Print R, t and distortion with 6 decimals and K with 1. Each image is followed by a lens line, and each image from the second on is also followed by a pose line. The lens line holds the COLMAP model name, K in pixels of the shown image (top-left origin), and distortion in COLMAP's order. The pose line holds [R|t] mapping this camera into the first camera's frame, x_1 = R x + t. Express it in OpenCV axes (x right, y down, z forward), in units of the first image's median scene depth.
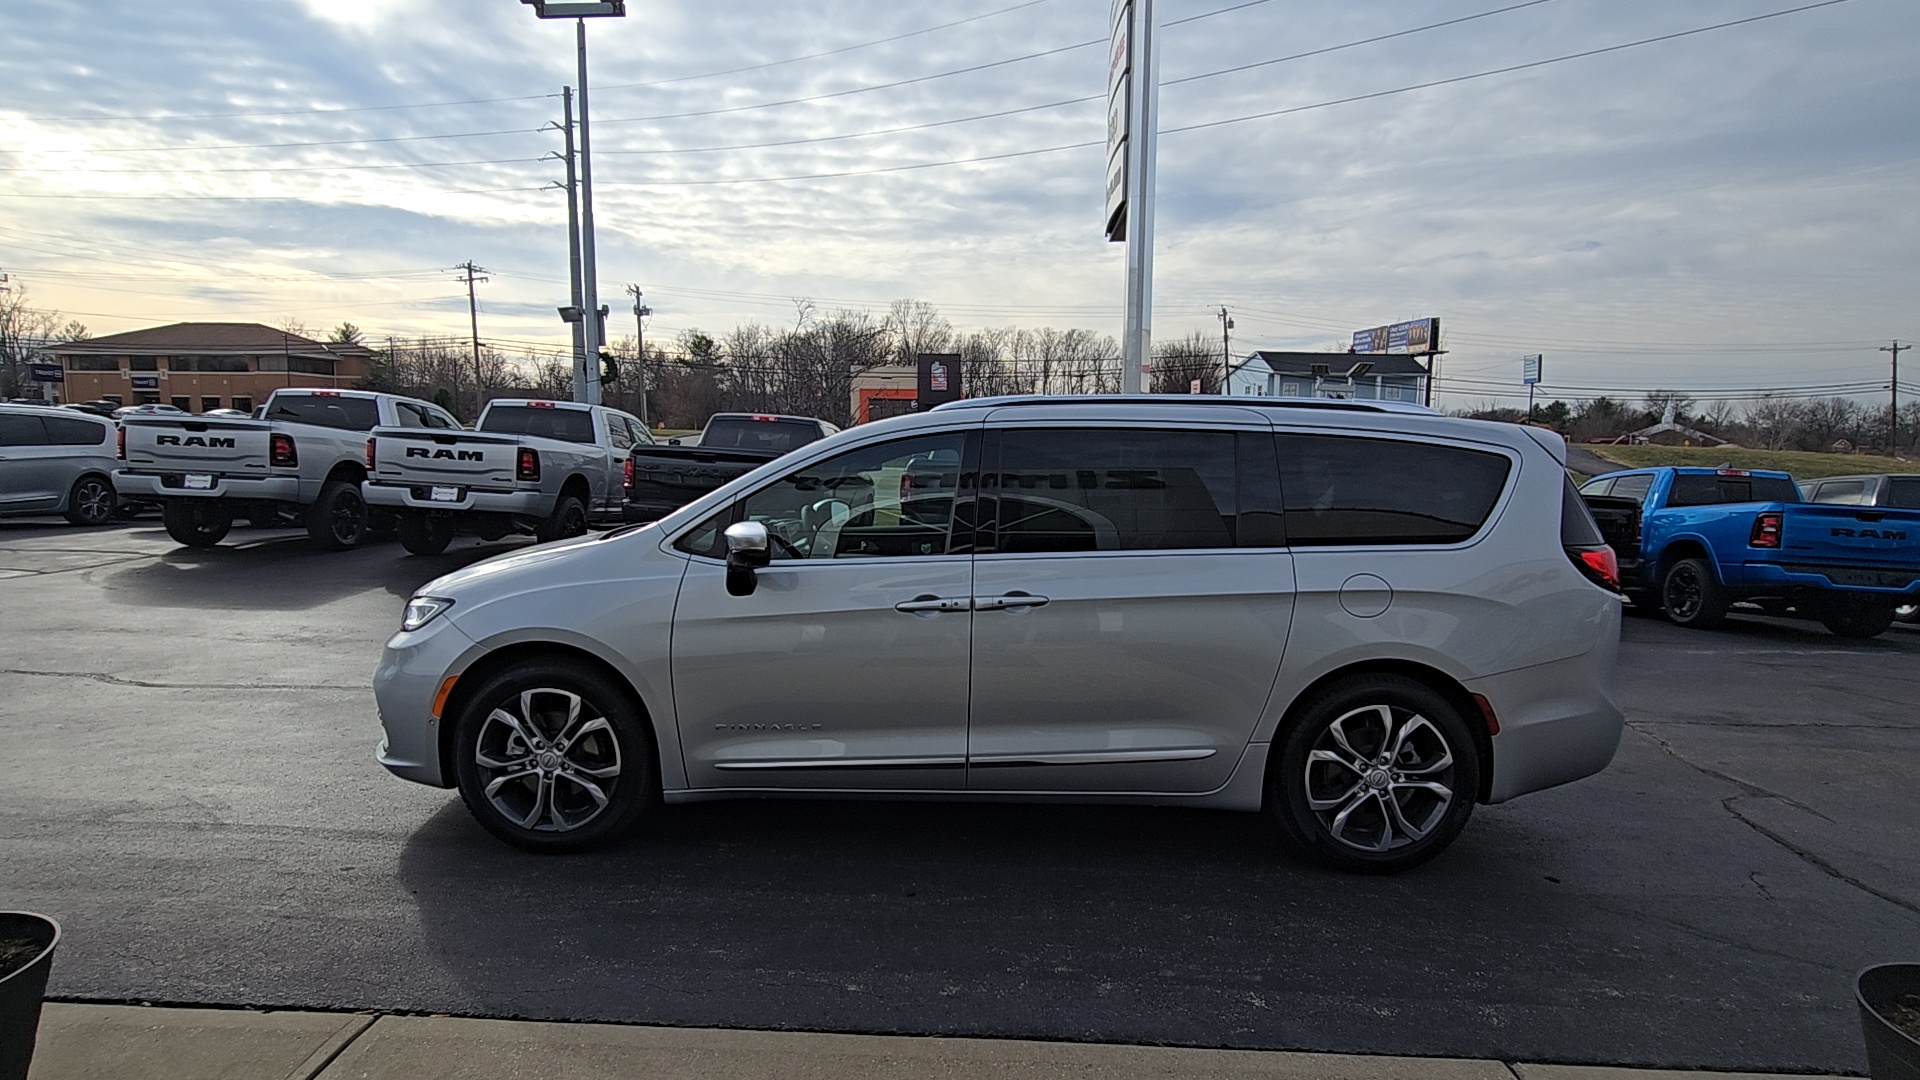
lens RADIAL K [[963.7, 0, 951.5], [0, 963.7, 543.0], [0, 0, 1]] dist [-0.000666, 0.000181]
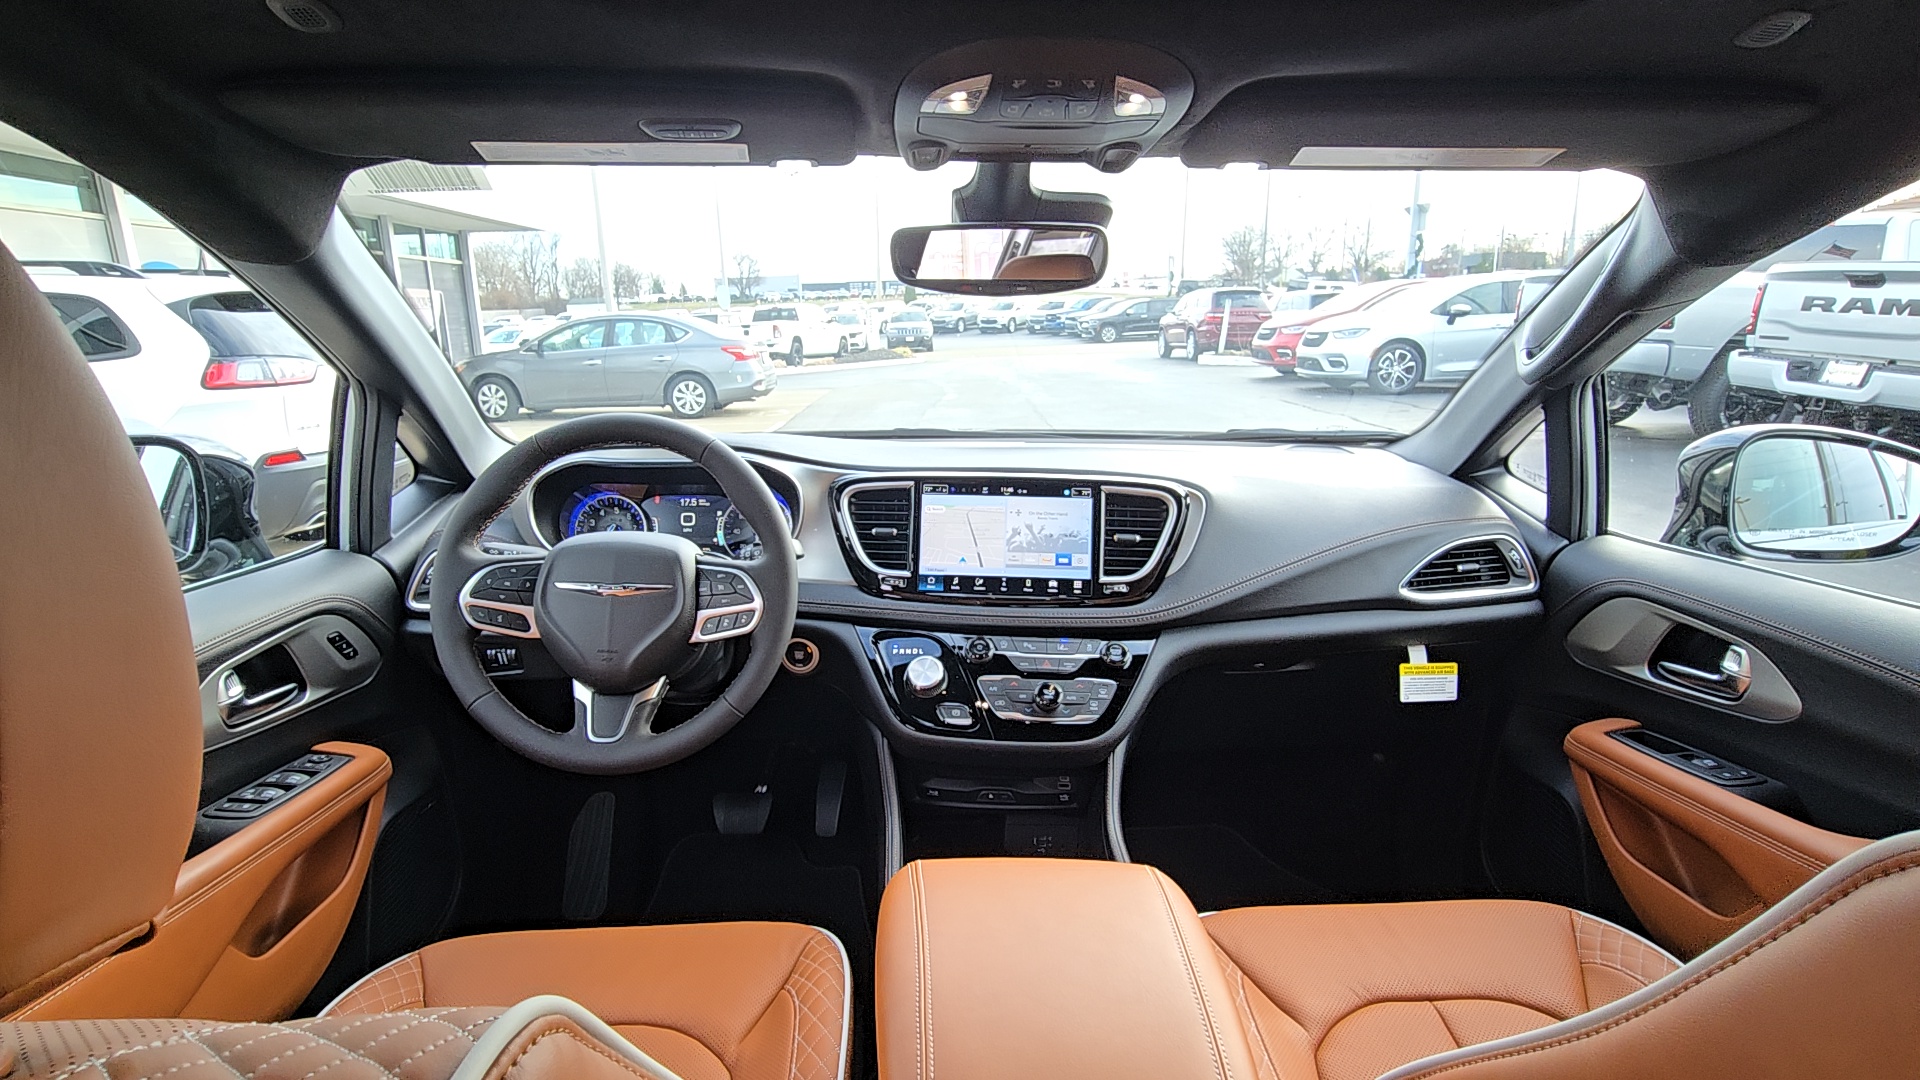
lens RADIAL K [[966.0, 0, 954.6], [0, 966.0, 540.7], [0, 0, 1]] dist [-0.000322, 0.000302]
pose [[0.067055, 0.208232, -0.975778, 0.044272], [-0.084364, 0.975660, 0.202409, -0.024835], [0.994176, 0.068748, 0.082991, 0.409539]]
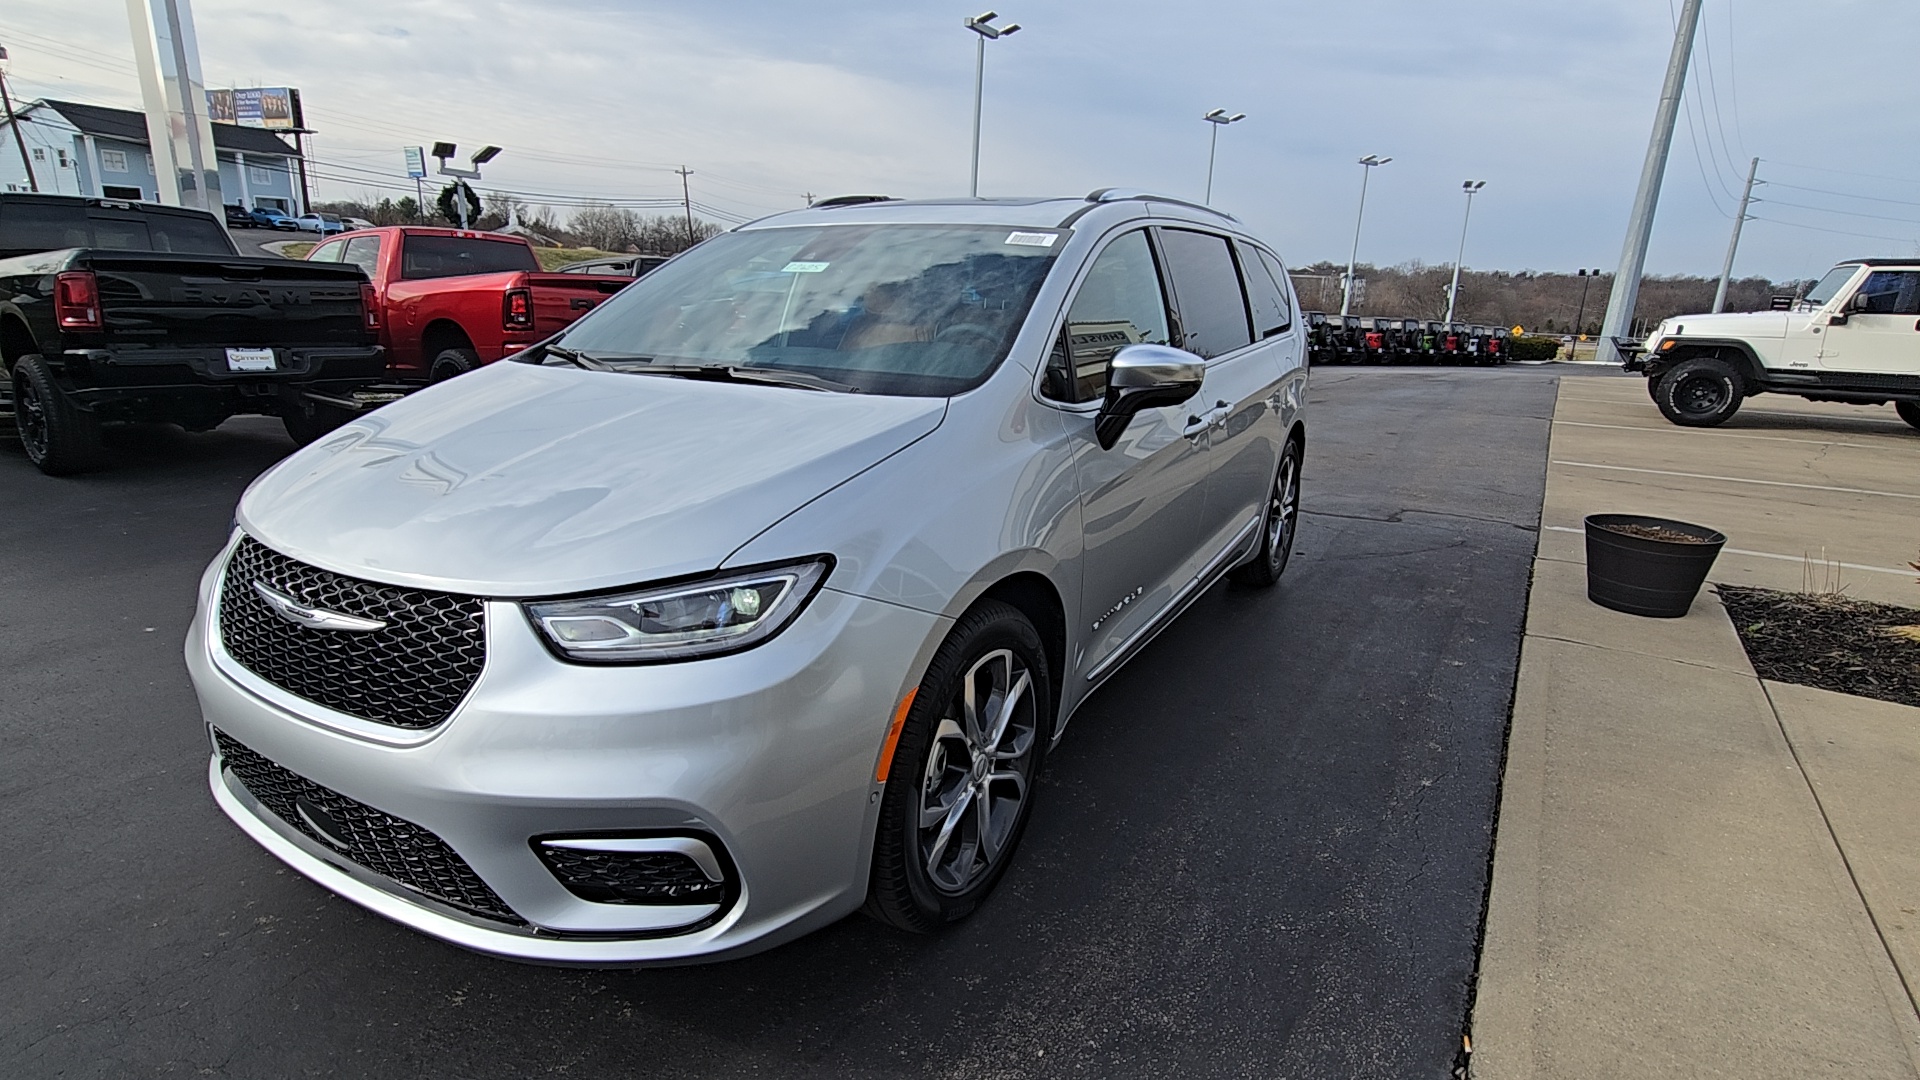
lens RADIAL K [[963.7, 0, 951.5], [0, 963.7, 543.0], [0, 0, 1]] dist [-0.000666, 0.000181]
pose [[0.490347, -0.234421, 0.839408, -0.305807], [0.061897, 0.970081, 0.234757, -0.018727], [-0.869327, -0.063156, 0.490186, 0.245705]]
